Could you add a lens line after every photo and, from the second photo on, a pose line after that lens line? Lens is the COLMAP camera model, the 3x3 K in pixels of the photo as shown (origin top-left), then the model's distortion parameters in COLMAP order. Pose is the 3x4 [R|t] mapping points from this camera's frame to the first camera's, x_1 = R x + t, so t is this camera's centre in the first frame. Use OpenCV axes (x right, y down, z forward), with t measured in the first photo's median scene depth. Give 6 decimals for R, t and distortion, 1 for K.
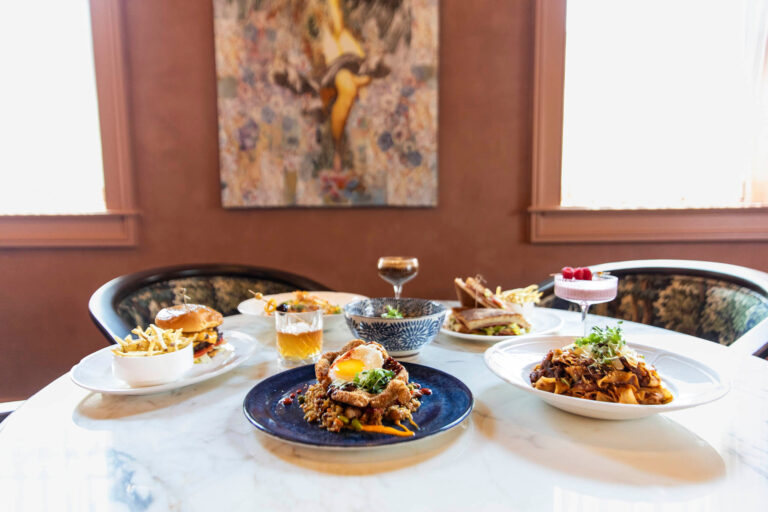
lens RADIAL K [[508.6, 0, 381.1], [0, 508.6, 256.0], [0, 0, 1]] dist [0.008142, 0.000067]
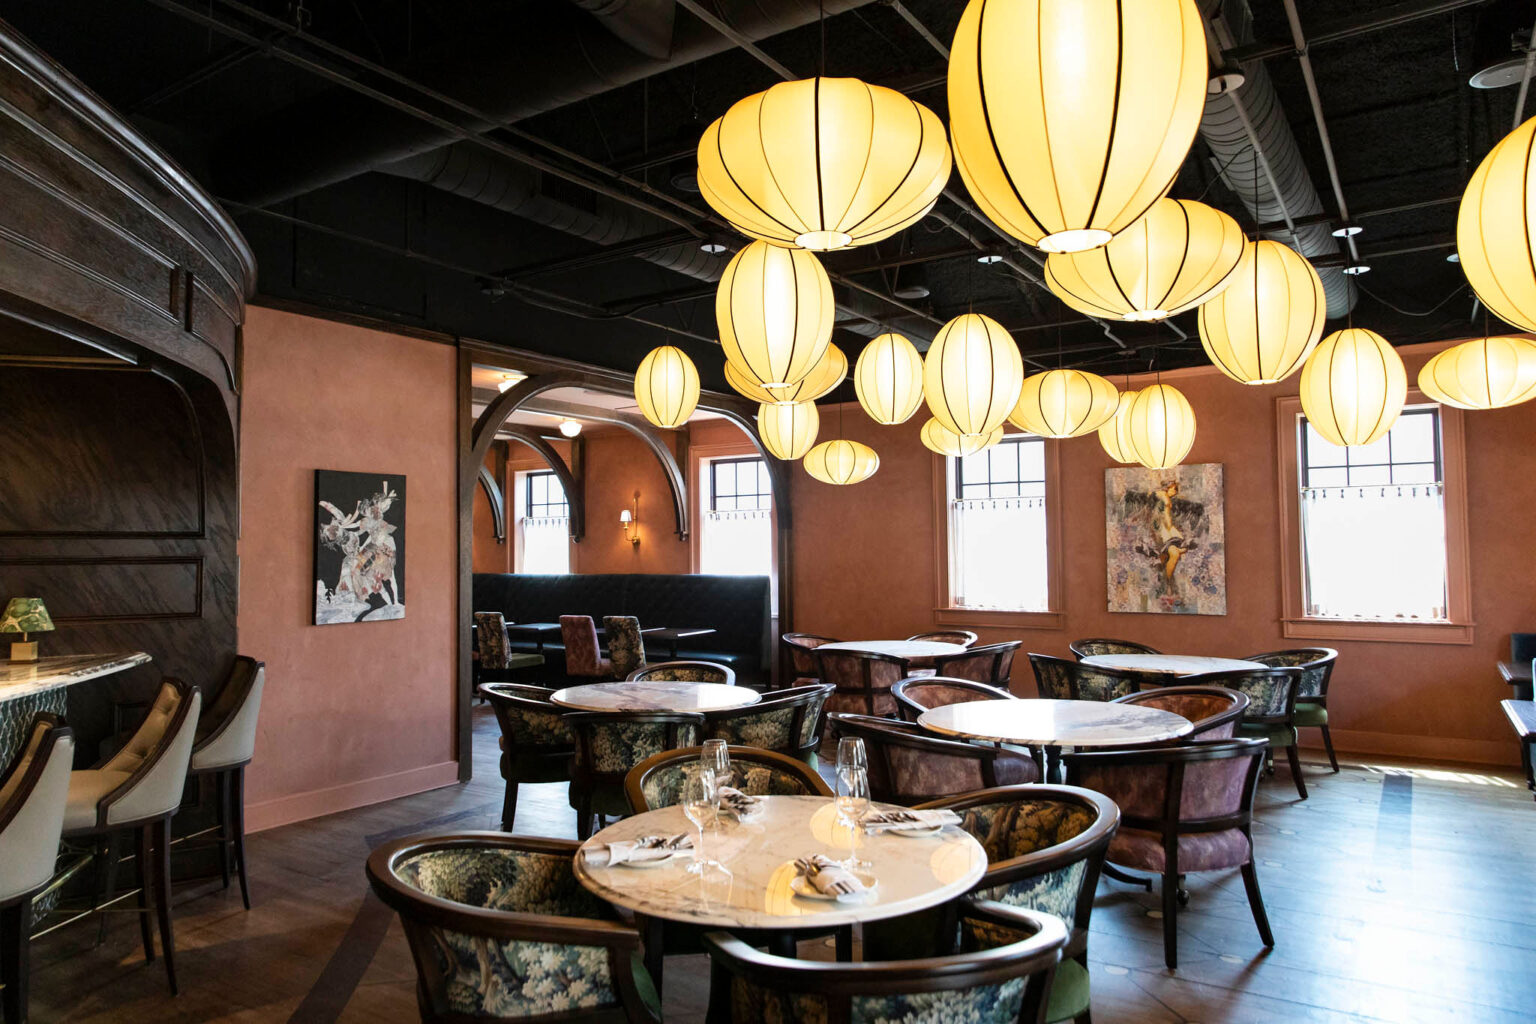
lens RADIAL K [[1017.1, 0, 760.3], [0, 1017.1, 512.4], [0, 0, 1]] dist [0.008142, 0.000067]
pose [[0.837435, -0.018828, -0.546213, 0.749420], [-0.054194, 0.991620, -0.117270, 0.059541], [0.543844, 0.127807, 0.829397, -3.167987]]
